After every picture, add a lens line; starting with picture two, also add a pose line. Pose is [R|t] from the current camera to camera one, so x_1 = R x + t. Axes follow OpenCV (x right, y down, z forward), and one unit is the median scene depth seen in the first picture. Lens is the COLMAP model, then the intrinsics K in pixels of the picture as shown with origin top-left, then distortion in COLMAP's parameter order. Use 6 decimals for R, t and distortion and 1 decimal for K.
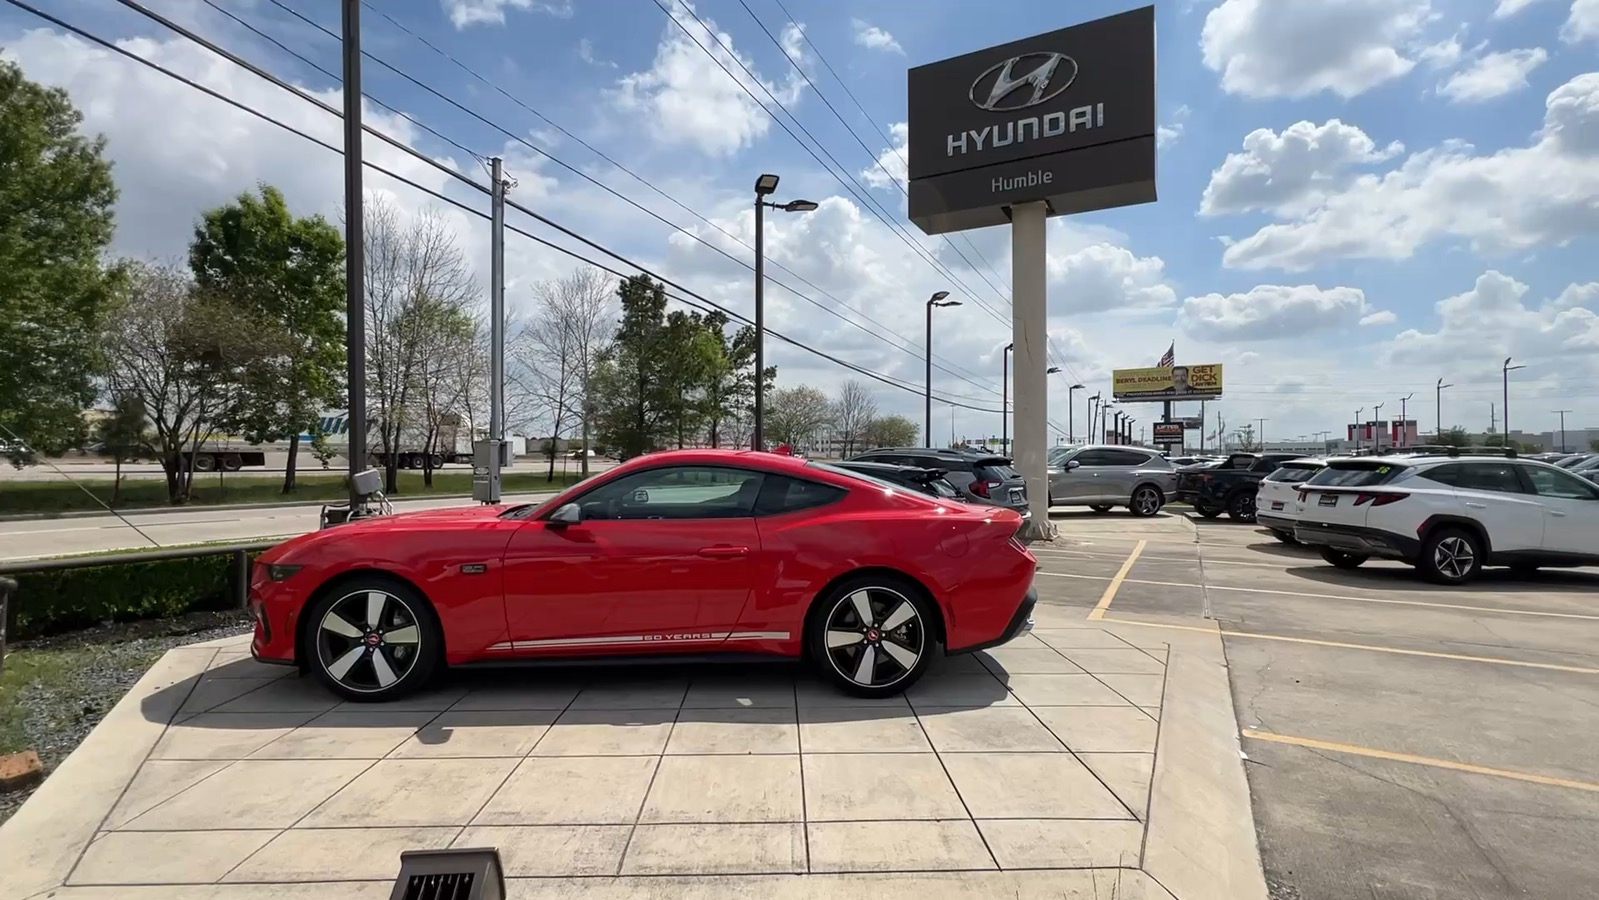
lens RADIAL K [[731.3, 0, 799.5], [0, 731.3, 450.0], [0, 0, 1]] dist [-0.000606, -0.000200]
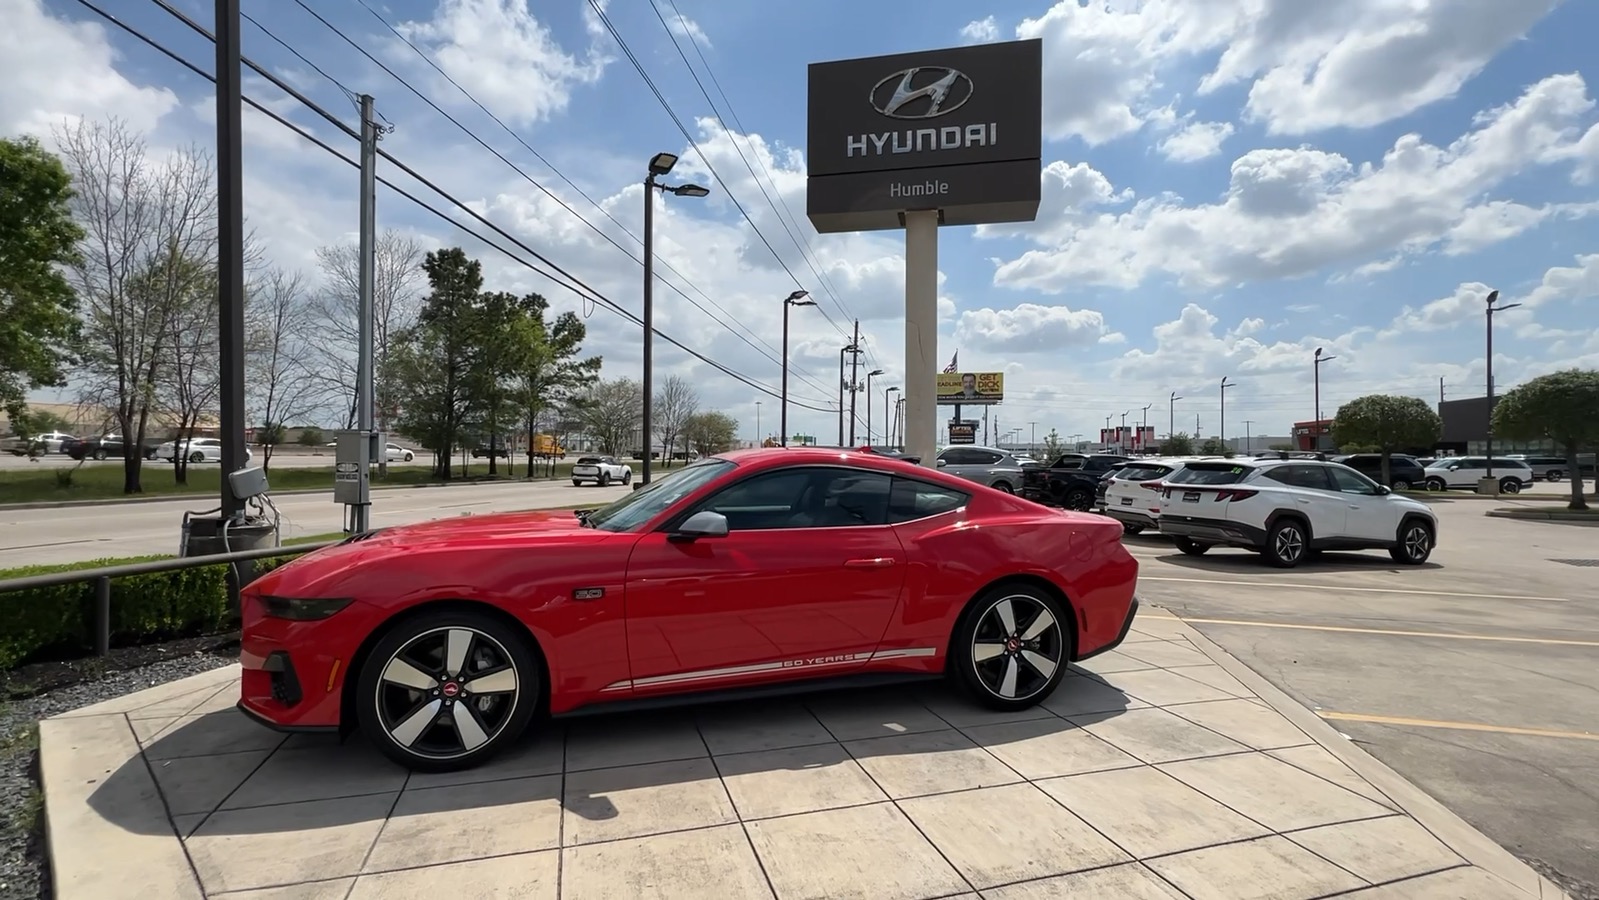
lens RADIAL K [[732.5, 0, 799.5], [0, 732.5, 450.0], [0, 0, 1]] dist [-0.000157, -0.000128]
pose [[0.963901, 0.010676, 0.266047, -0.128905], [-0.012230, 0.999916, 0.004186, -0.001277], [-0.265980, -0.007288, 0.963951, 0.044700]]
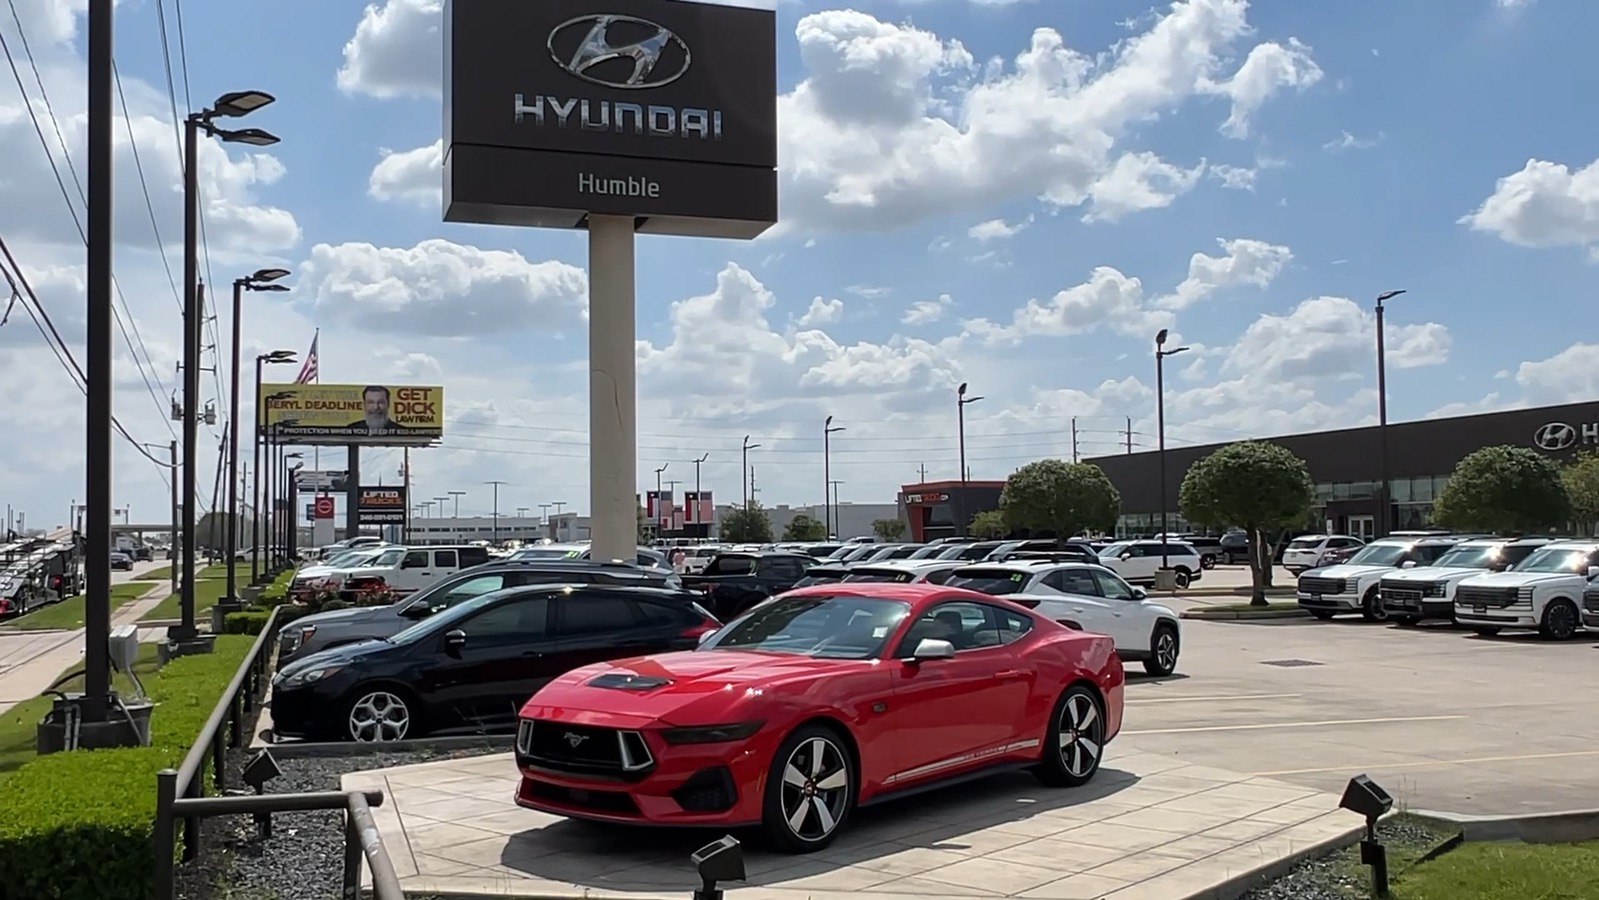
lens RADIAL K [[1472.2, 0, 799.5], [0, 1472.2, 450.0], [0, 0, 1]] dist [0.005487, -0.001254]
pose [[0.686248, 0.037771, 0.726386, -0.613768], [0.001130, 0.998594, -0.052993, -0.028703], [-0.727367, 0.037187, 0.685241, -0.115004]]
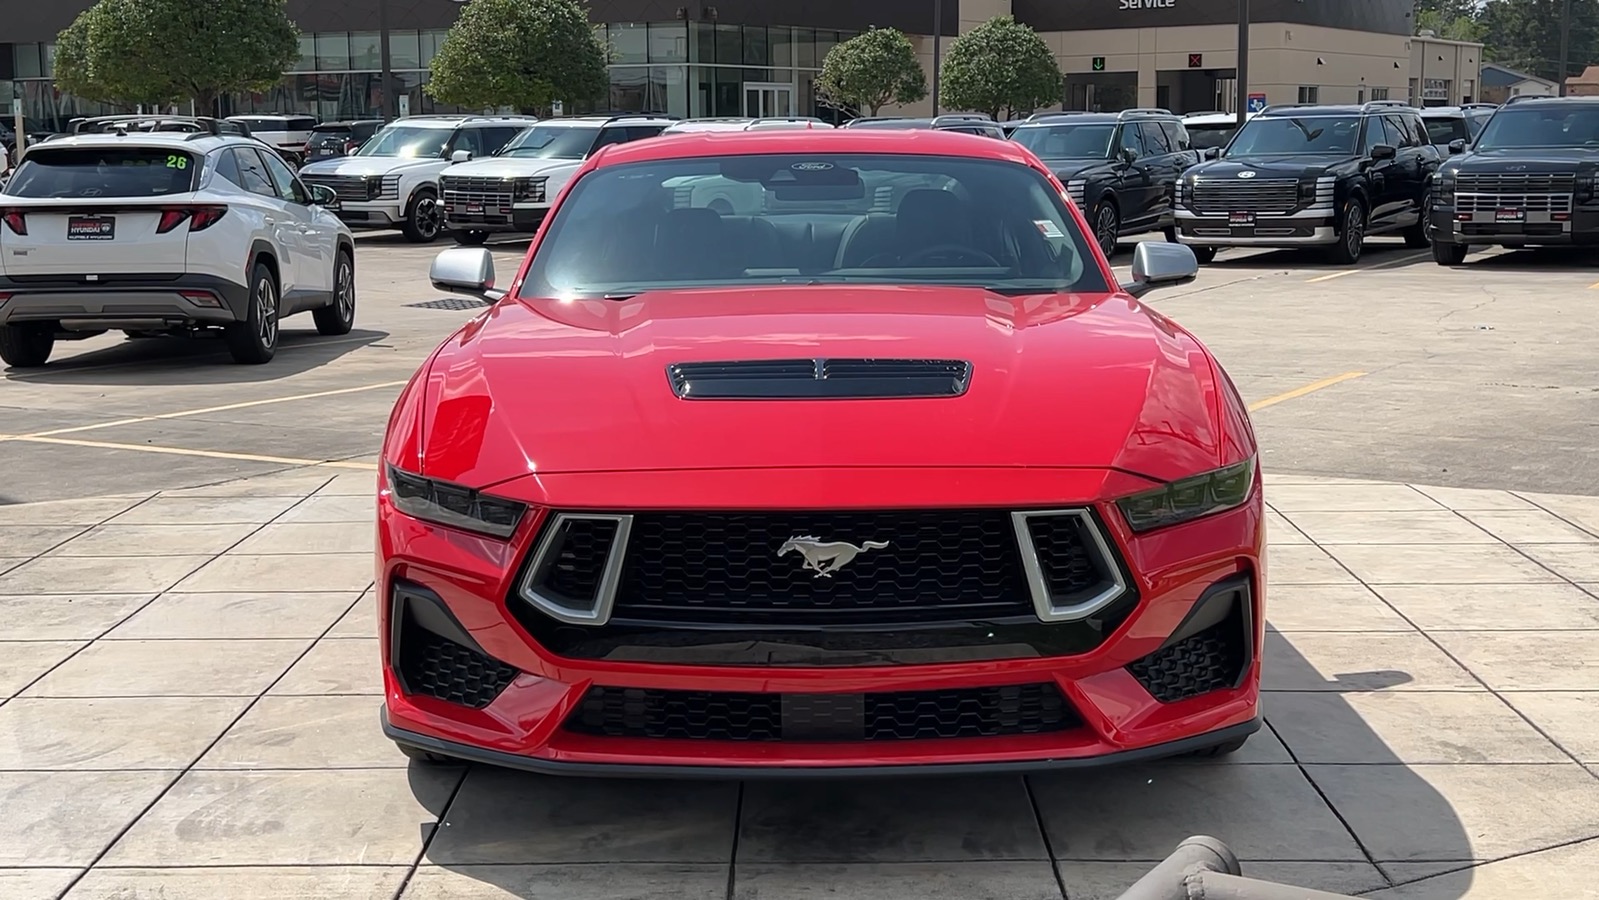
lens RADIAL K [[2113.7, 0, 799.5], [0, 2113.7, 450.0], [0, 0, 1]] dist [0.143440, -0.004139]
pose [[0.041592, -0.150412, 0.987748, -0.525066], [-0.004196, 0.988569, 0.150713, -0.001638], [-0.999126, -0.010413, 0.040485, 0.350289]]
